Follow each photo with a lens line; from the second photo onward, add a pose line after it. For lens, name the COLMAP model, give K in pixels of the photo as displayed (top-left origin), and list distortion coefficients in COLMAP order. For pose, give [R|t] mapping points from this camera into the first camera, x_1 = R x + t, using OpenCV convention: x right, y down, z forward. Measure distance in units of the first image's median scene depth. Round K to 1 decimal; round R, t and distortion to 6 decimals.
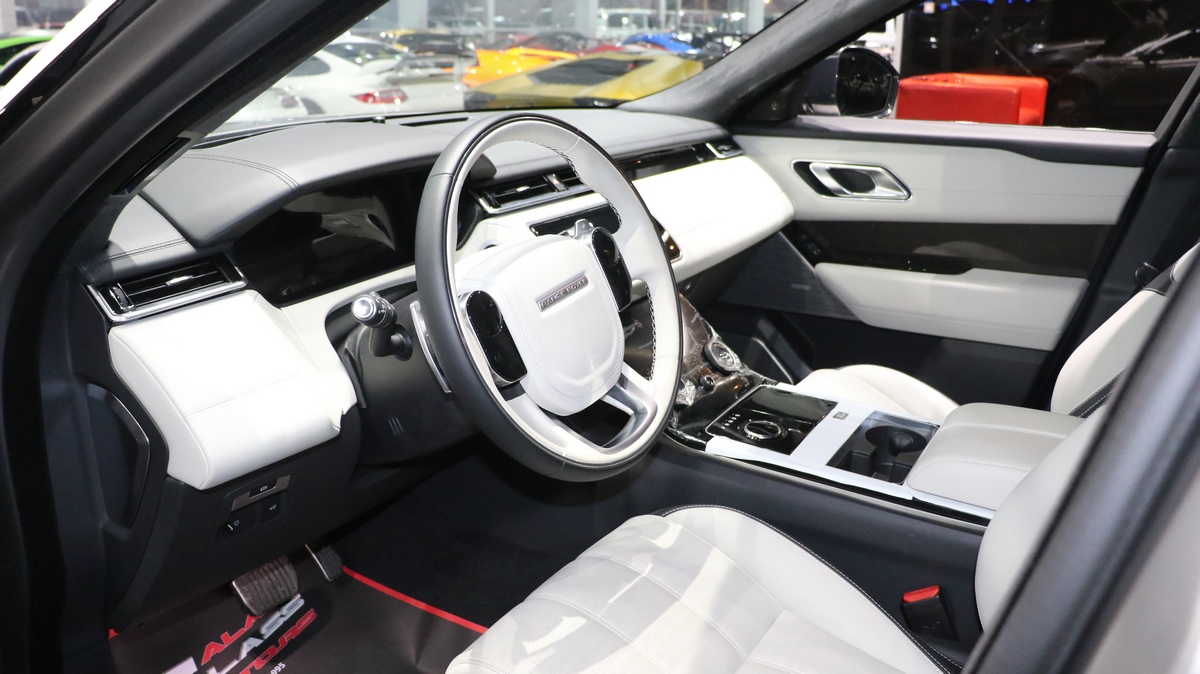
lens RADIAL K [[977.6, 0, 596.3], [0, 977.6, 342.6], [0, 0, 1]] dist [-0.194230, 0.198879]
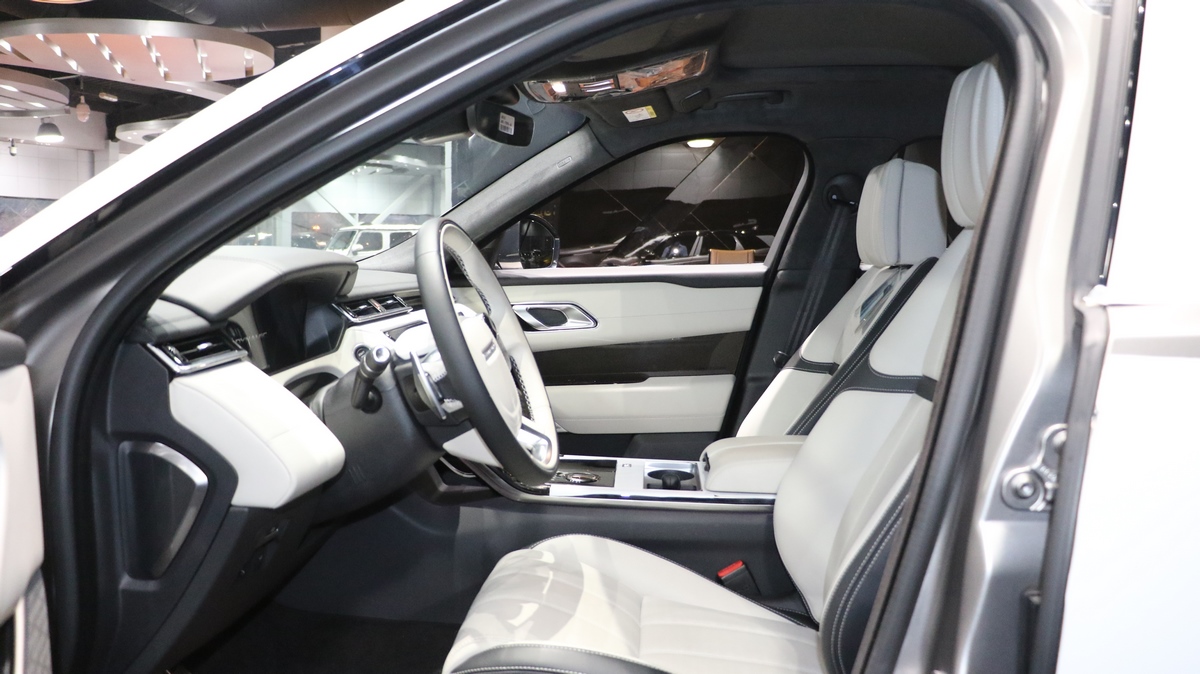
lens RADIAL K [[977.6, 0, 596.3], [0, 977.6, 342.6], [0, 0, 1]] dist [-0.194230, 0.198879]
pose [[0.882982, -0.049973, 0.466740, -0.330783], [0.152086, 0.971138, -0.183741, 0.128234], [-0.444087, 0.233225, 0.865097, -0.129727]]
